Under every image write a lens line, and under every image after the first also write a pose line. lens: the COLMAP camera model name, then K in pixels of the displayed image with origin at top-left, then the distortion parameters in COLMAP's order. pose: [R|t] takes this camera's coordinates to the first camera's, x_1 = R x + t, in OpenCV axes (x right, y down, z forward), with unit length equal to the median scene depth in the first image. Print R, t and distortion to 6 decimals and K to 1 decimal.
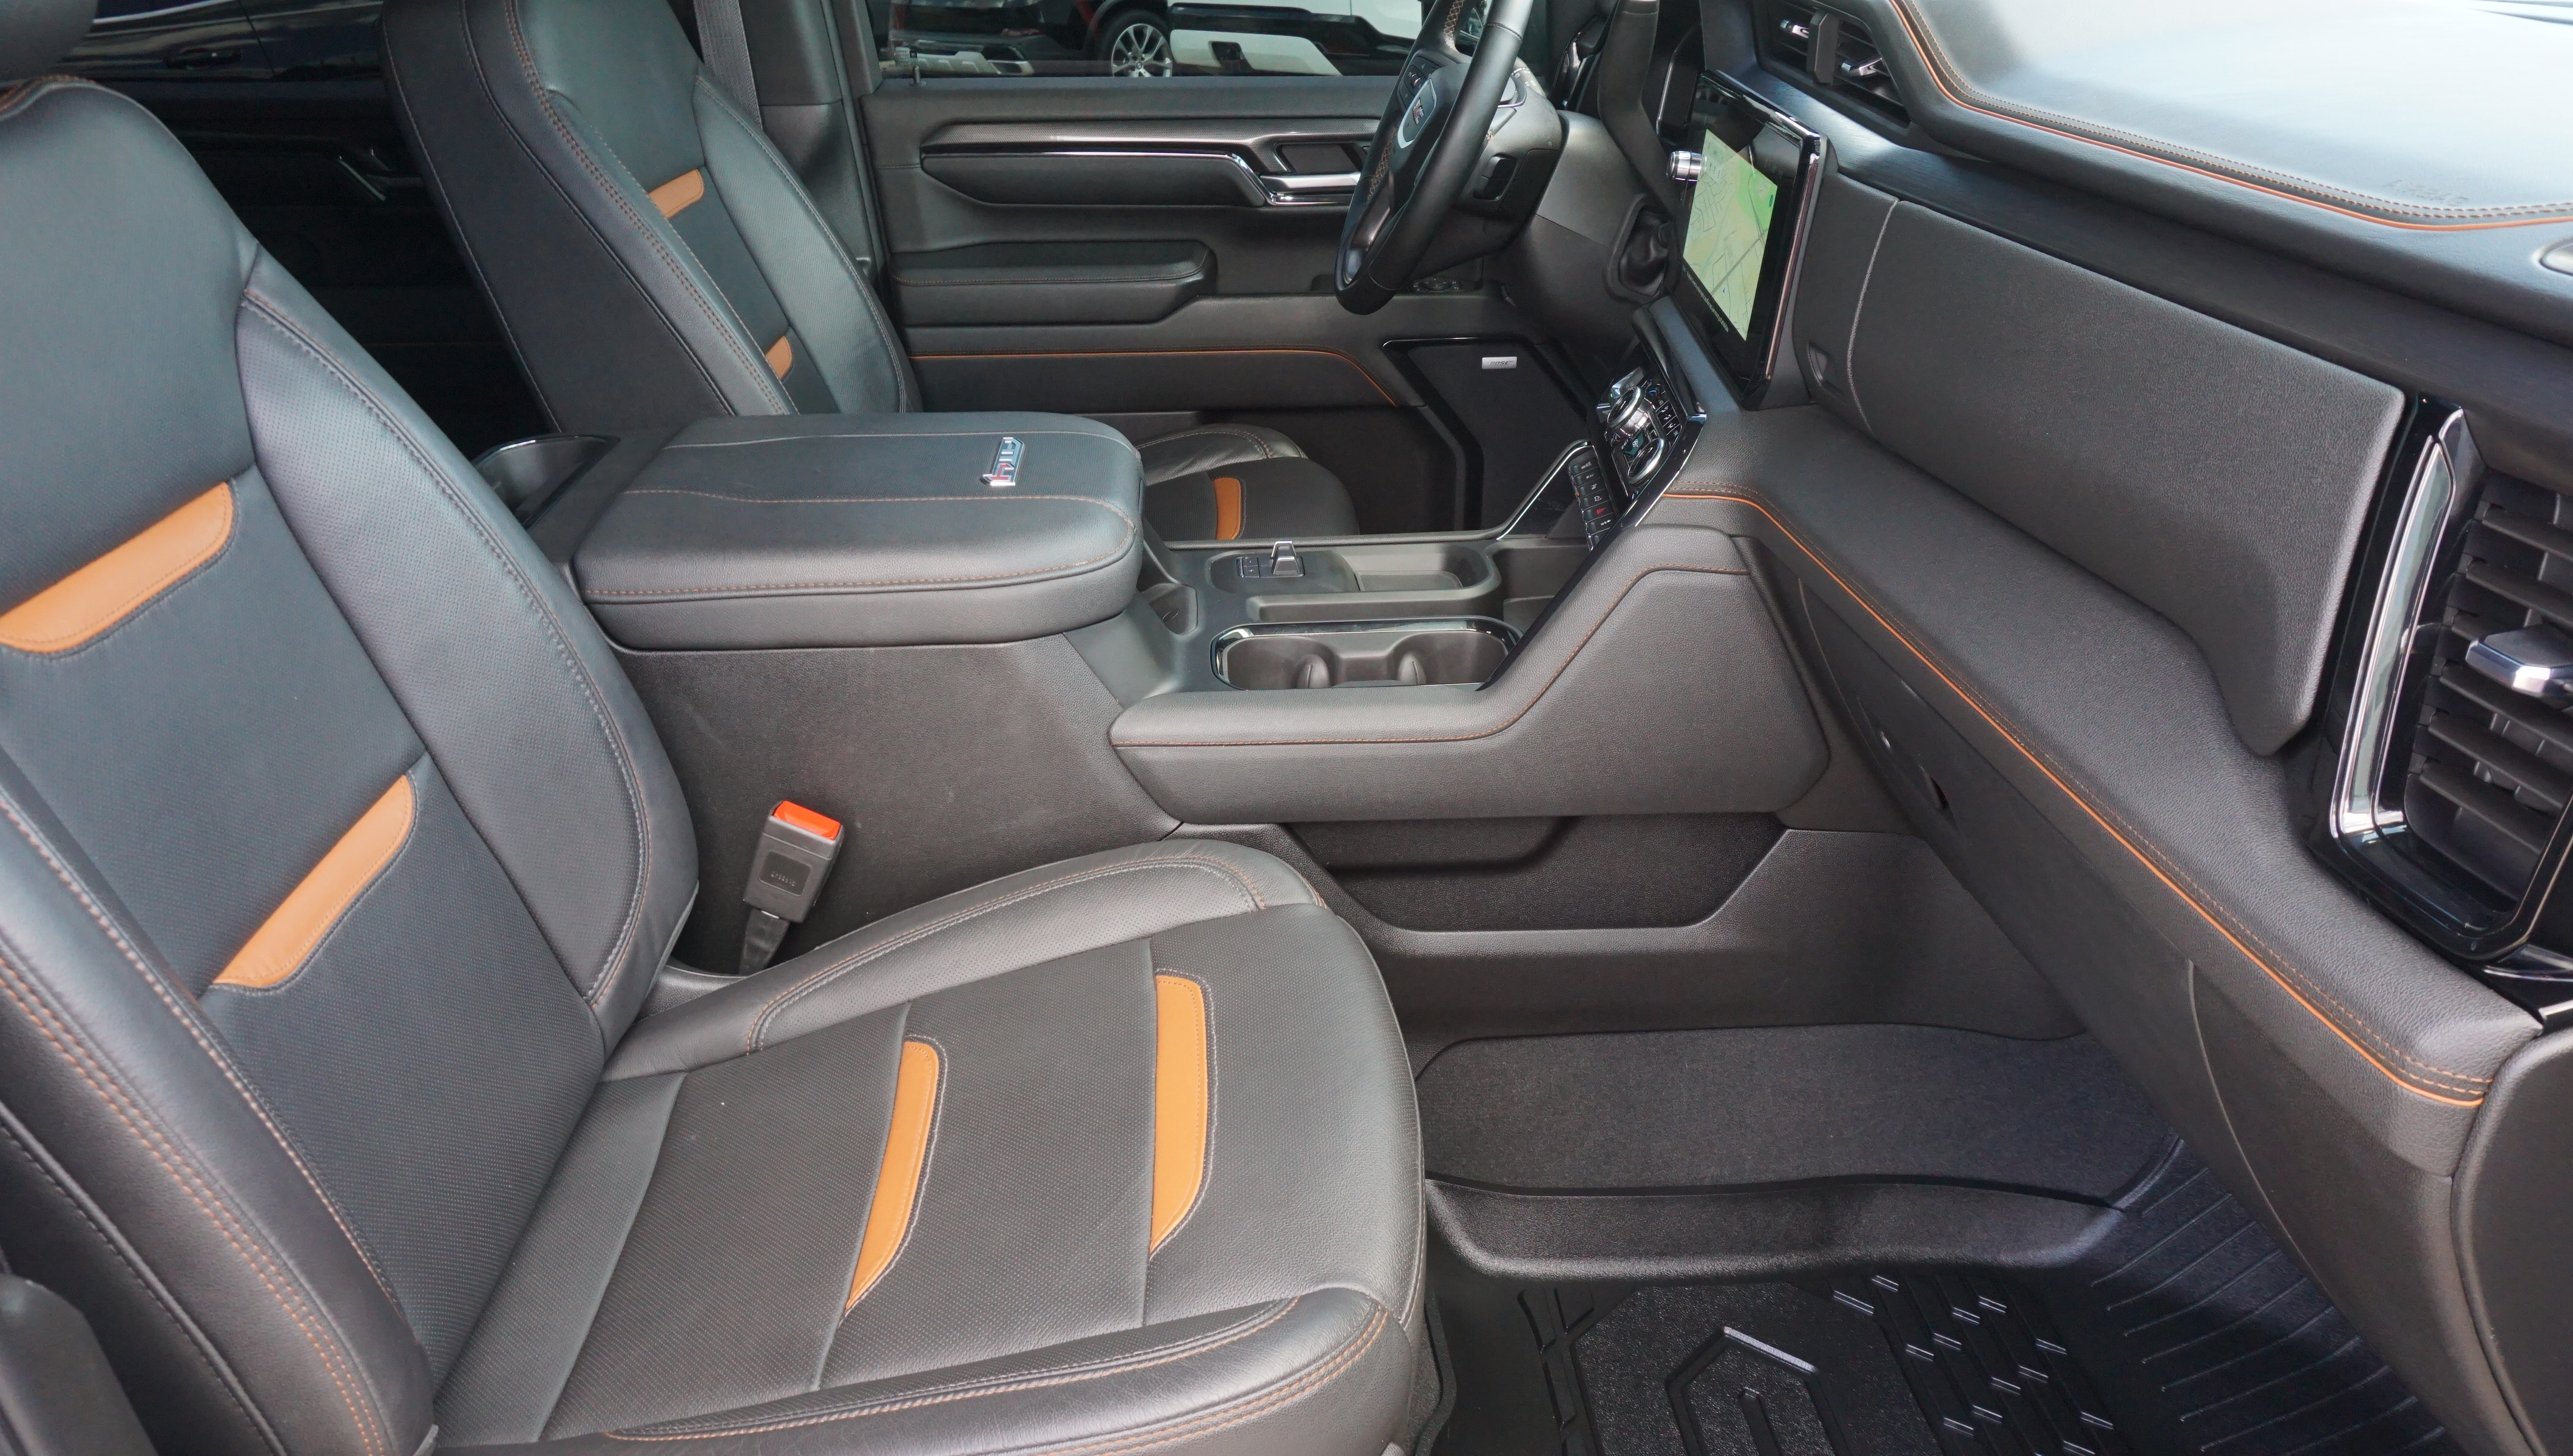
lens RADIAL K [[1721.5, 0, 1275.7], [0, 1721.5, 727.7], [0, 0, 1]] dist [-0.051108, 0.037757]
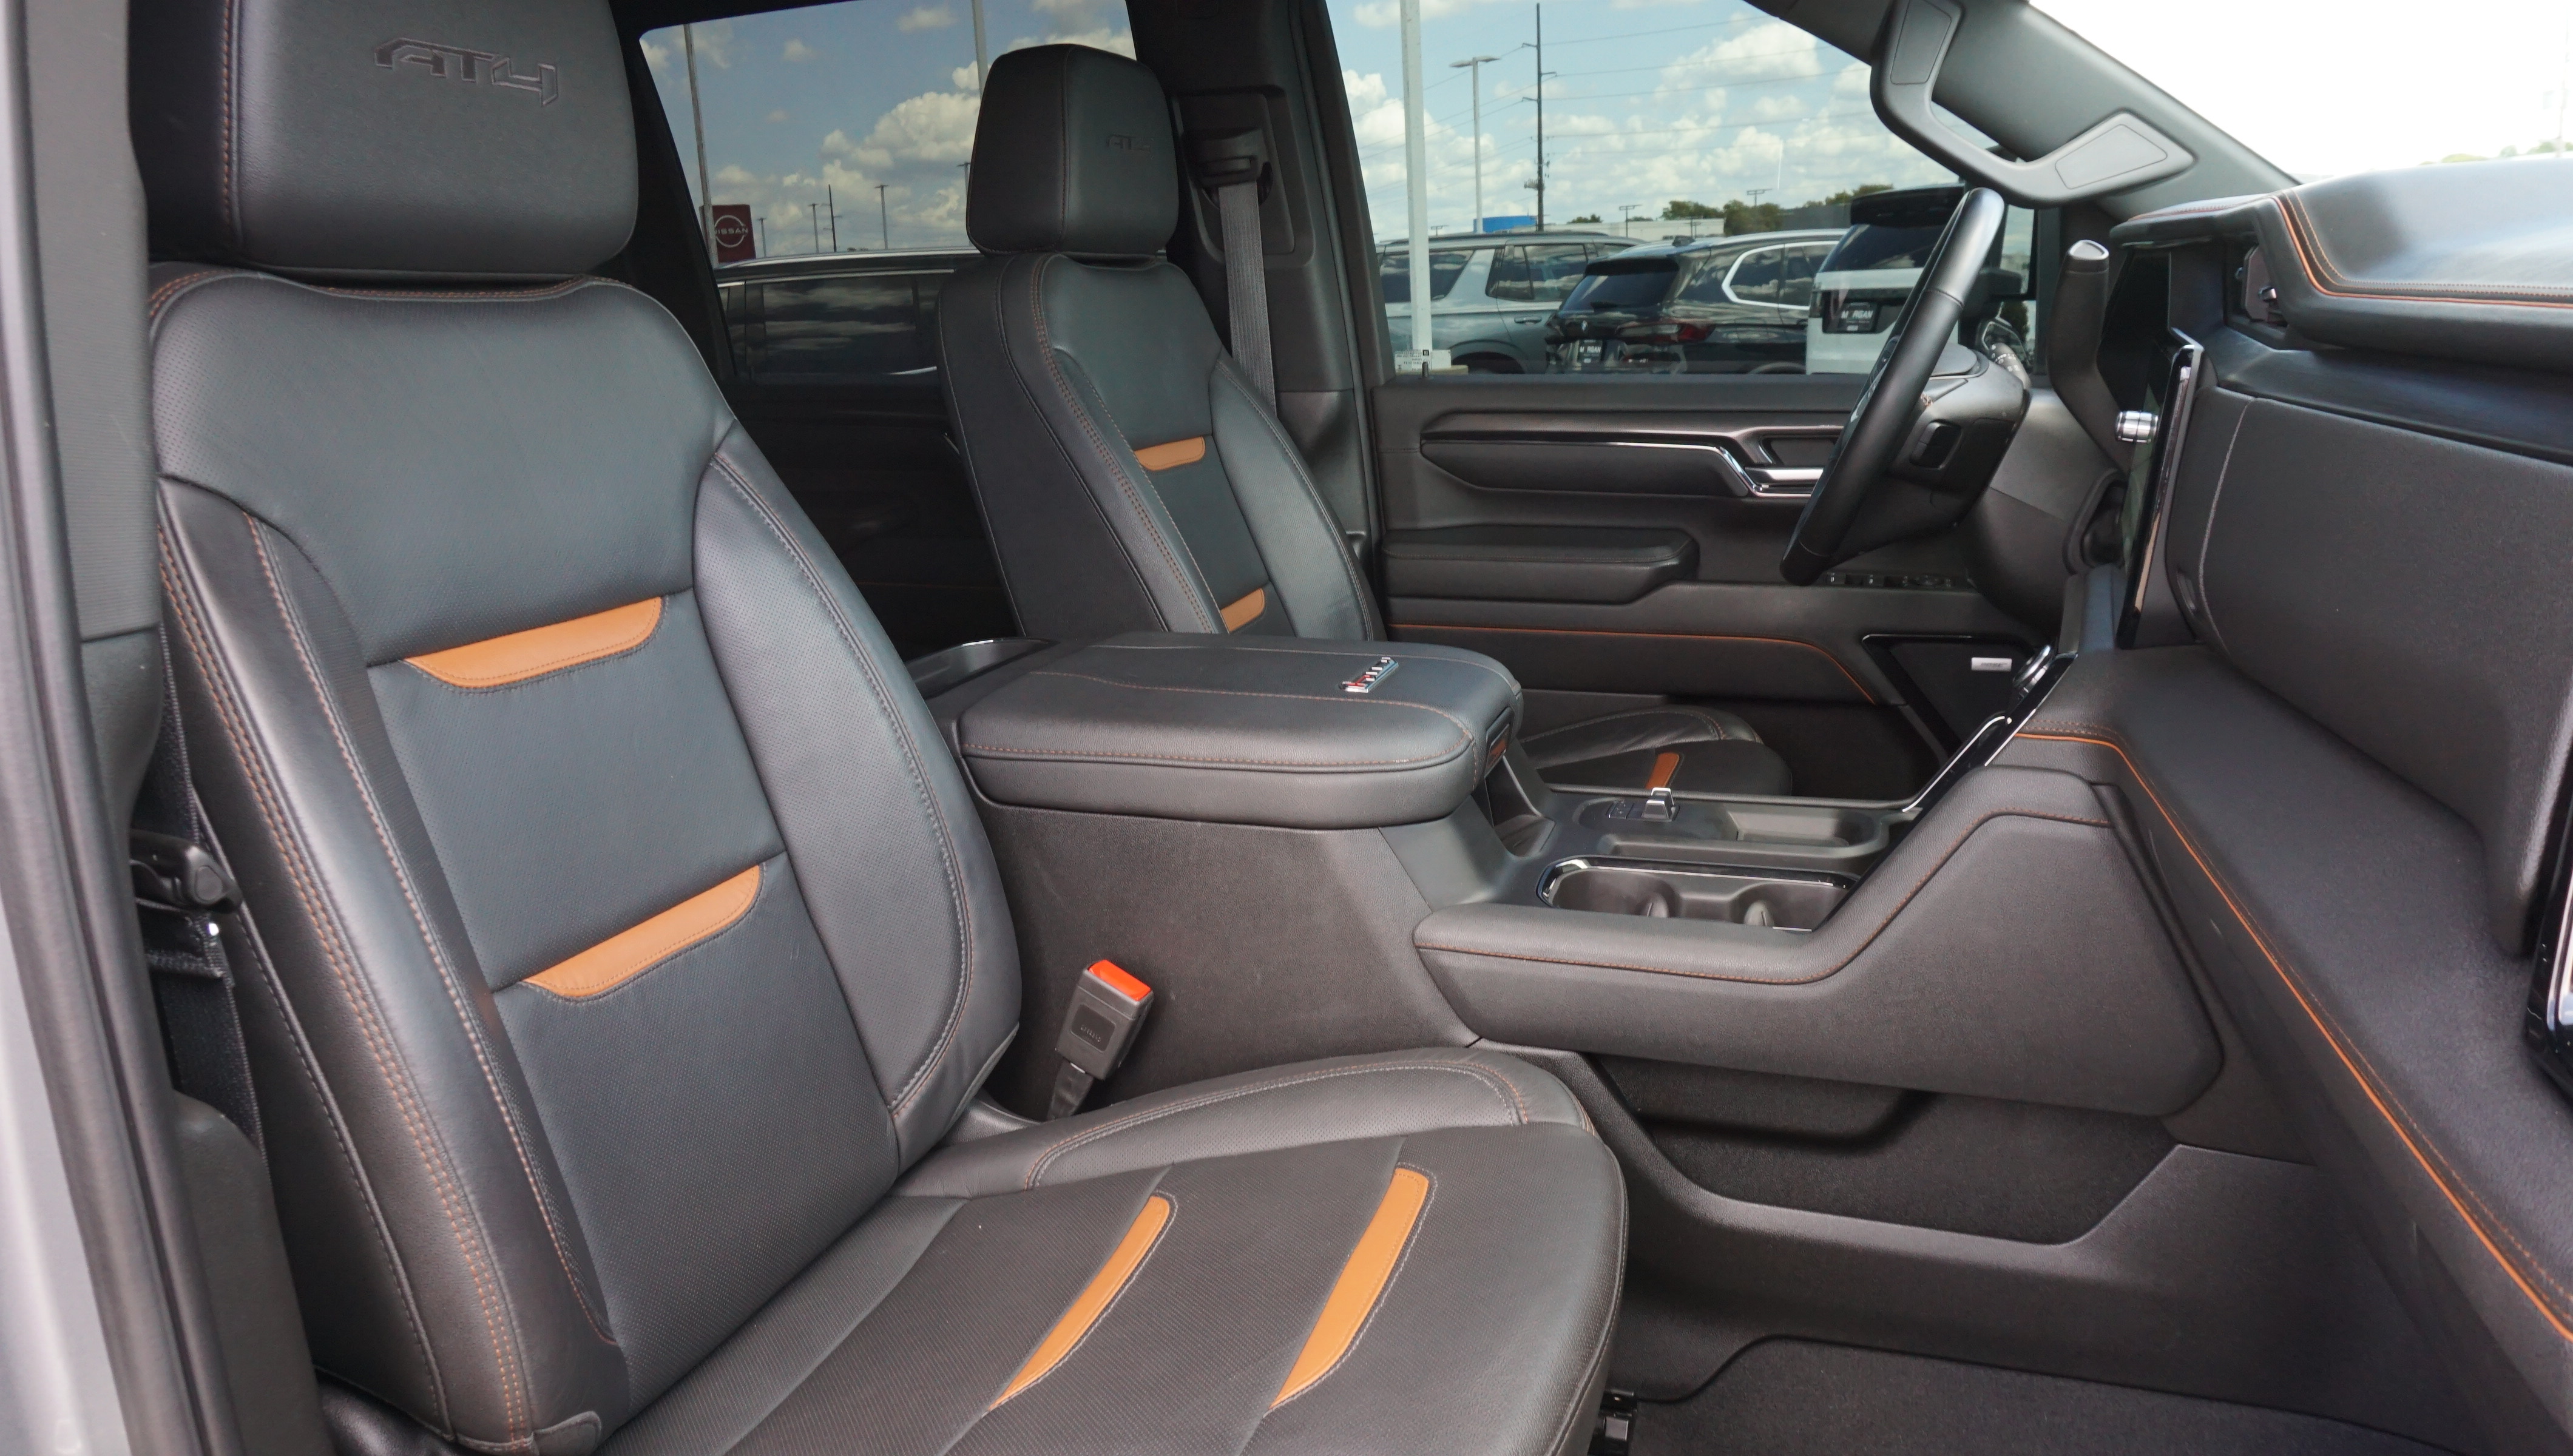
lens RADIAL K [[1721.5, 0, 1275.7], [0, 1721.5, 727.7], [0, 0, 1]] dist [-0.051108, 0.037757]
pose [[0.932553, 0.072431, -0.353692, 0.172337], [-0.142772, 0.973797, -0.177016, 0.074594], [0.331603, 0.215574, 0.918459, 0.033080]]
